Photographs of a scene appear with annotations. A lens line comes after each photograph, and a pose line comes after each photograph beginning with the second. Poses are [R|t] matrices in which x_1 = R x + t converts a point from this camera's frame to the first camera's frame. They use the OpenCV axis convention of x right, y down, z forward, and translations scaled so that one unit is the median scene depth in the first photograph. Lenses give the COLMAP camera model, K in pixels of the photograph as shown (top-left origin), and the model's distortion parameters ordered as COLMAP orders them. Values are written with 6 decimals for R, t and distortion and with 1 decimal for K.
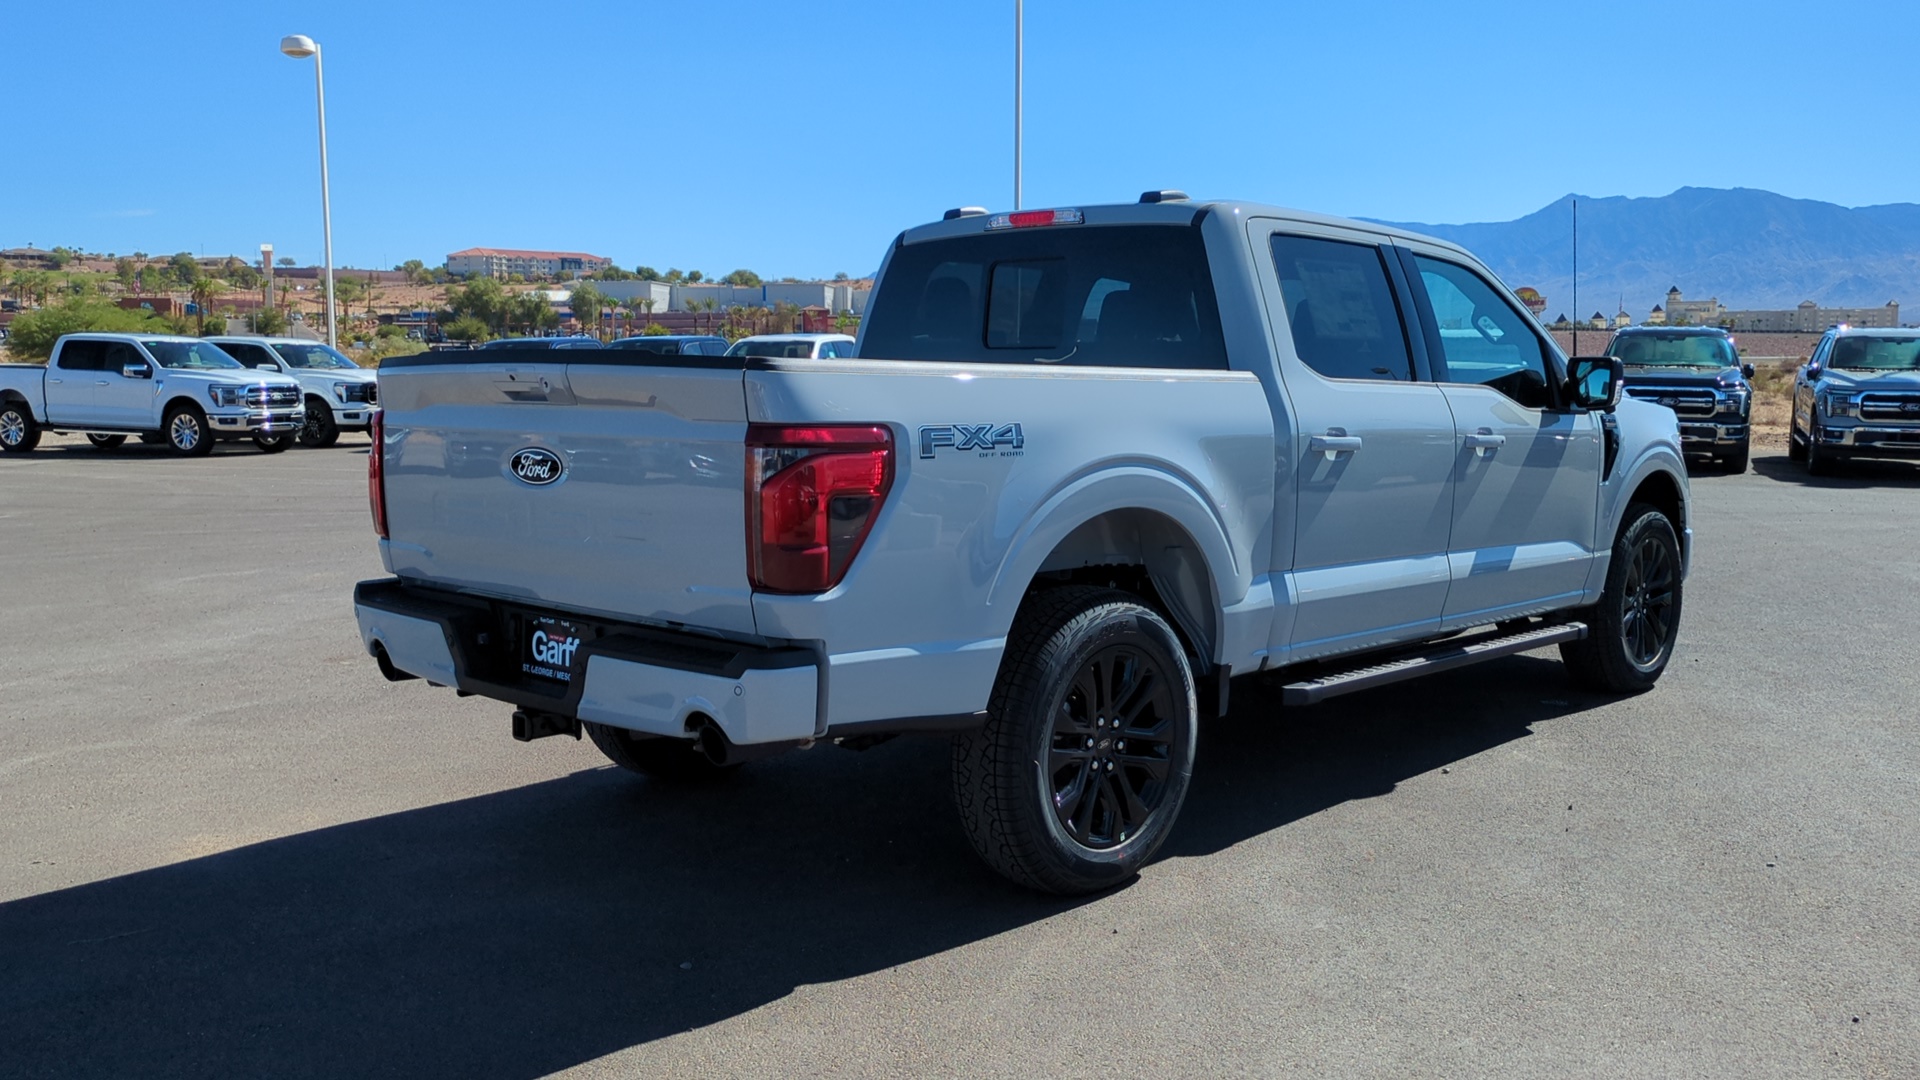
lens RADIAL K [[1645.5, 0, 961.8], [0, 1645.5, 502.2], [0, 0, 1]] dist [0.055201, -0.084810]
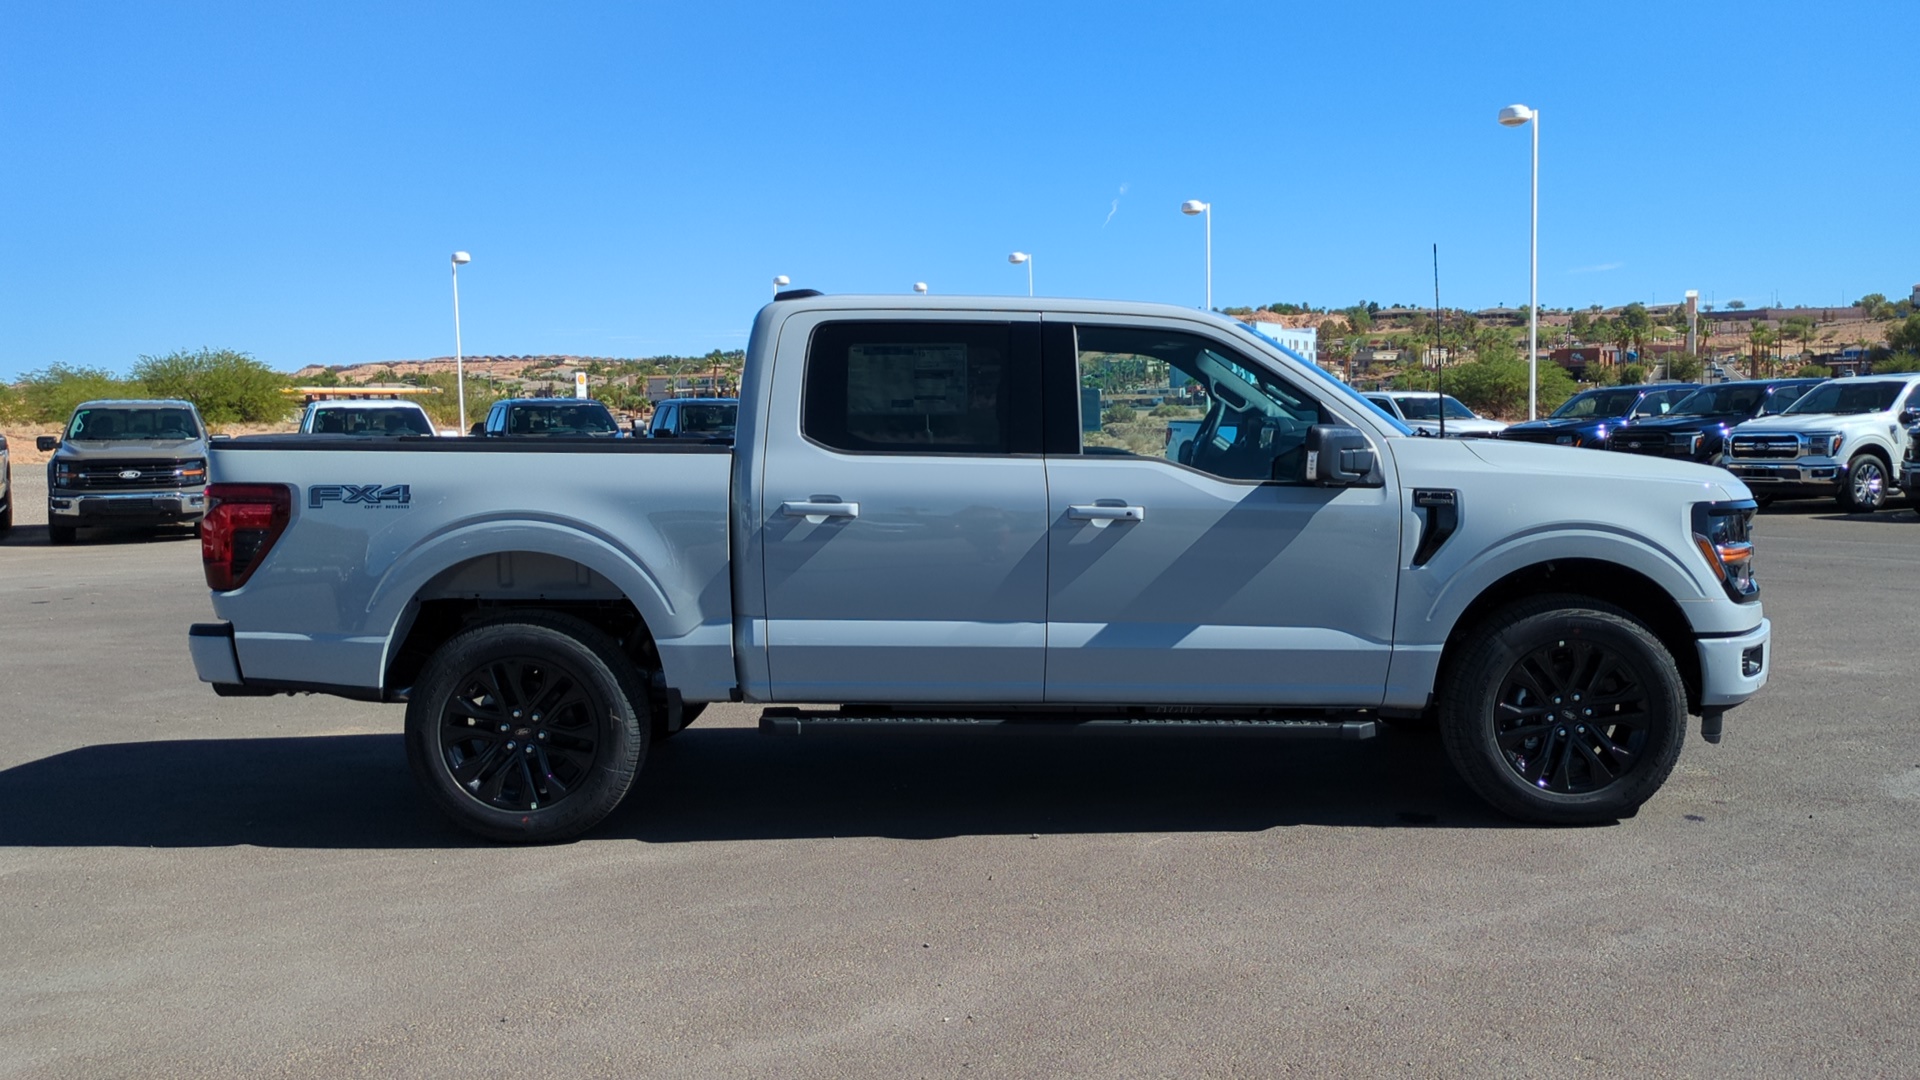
lens RADIAL K [[1622.0, 0, 1009.3], [0, 1622.0, 537.6], [0, 0, 1]] dist [0.052452, -0.001305]
pose [[0.692930, 0.044534, -0.719628, 1.138527], [-0.047472, 0.998743, 0.016096, -0.040974], [0.719440, 0.023008, 0.694173, 0.335712]]
